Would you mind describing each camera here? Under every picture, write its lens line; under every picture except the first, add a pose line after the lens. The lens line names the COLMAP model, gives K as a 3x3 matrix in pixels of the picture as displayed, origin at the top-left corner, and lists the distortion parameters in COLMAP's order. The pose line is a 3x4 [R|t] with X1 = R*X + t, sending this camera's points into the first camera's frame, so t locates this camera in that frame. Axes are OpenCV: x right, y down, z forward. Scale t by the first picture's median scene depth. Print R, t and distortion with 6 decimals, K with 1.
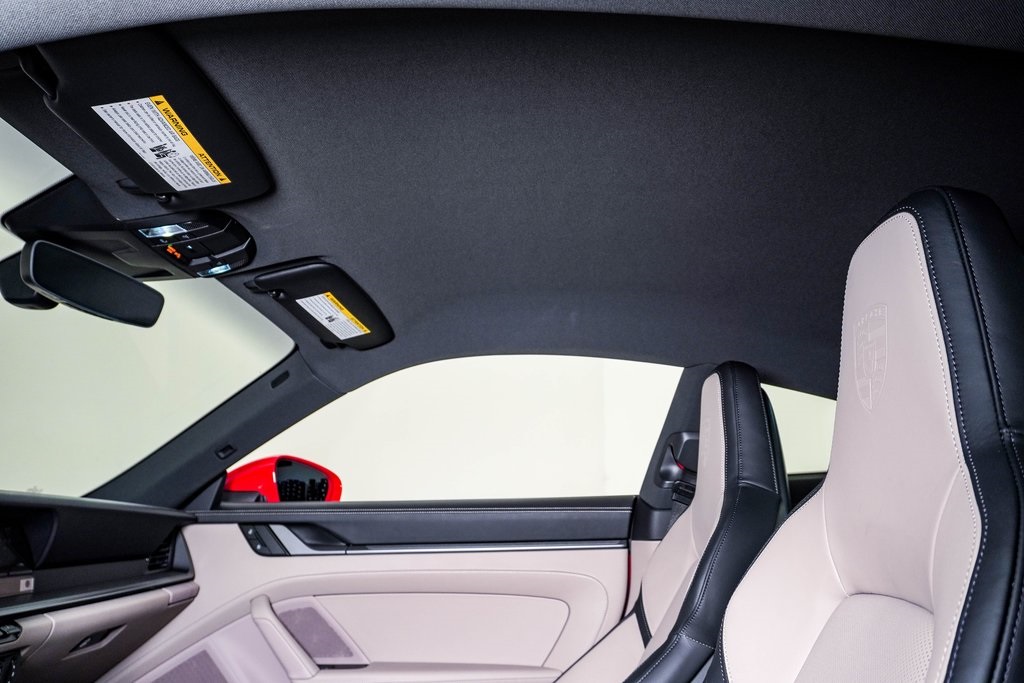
lens RADIAL K [[815.8, 0, 511.6], [0, 815.8, 340.6], [0, 0, 1]] dist [-0.064199, 0.012517]
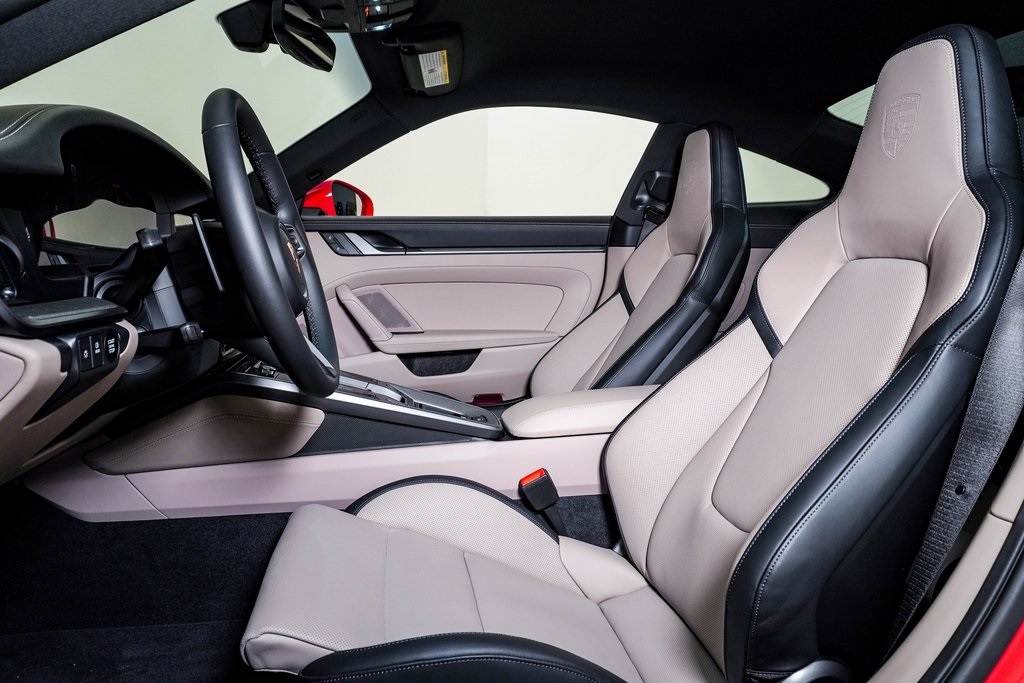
lens RADIAL K [[685.8, 0, 512.7], [0, 685.8, 335.7], [0, 0, 1]] dist [-0.001064, 0.003964]
pose [[0.979116, -0.012775, 0.202901, -0.269979], [-0.056041, 0.942397, 0.329768, 0.002230], [-0.195427, -0.334252, 0.922000, -0.145856]]
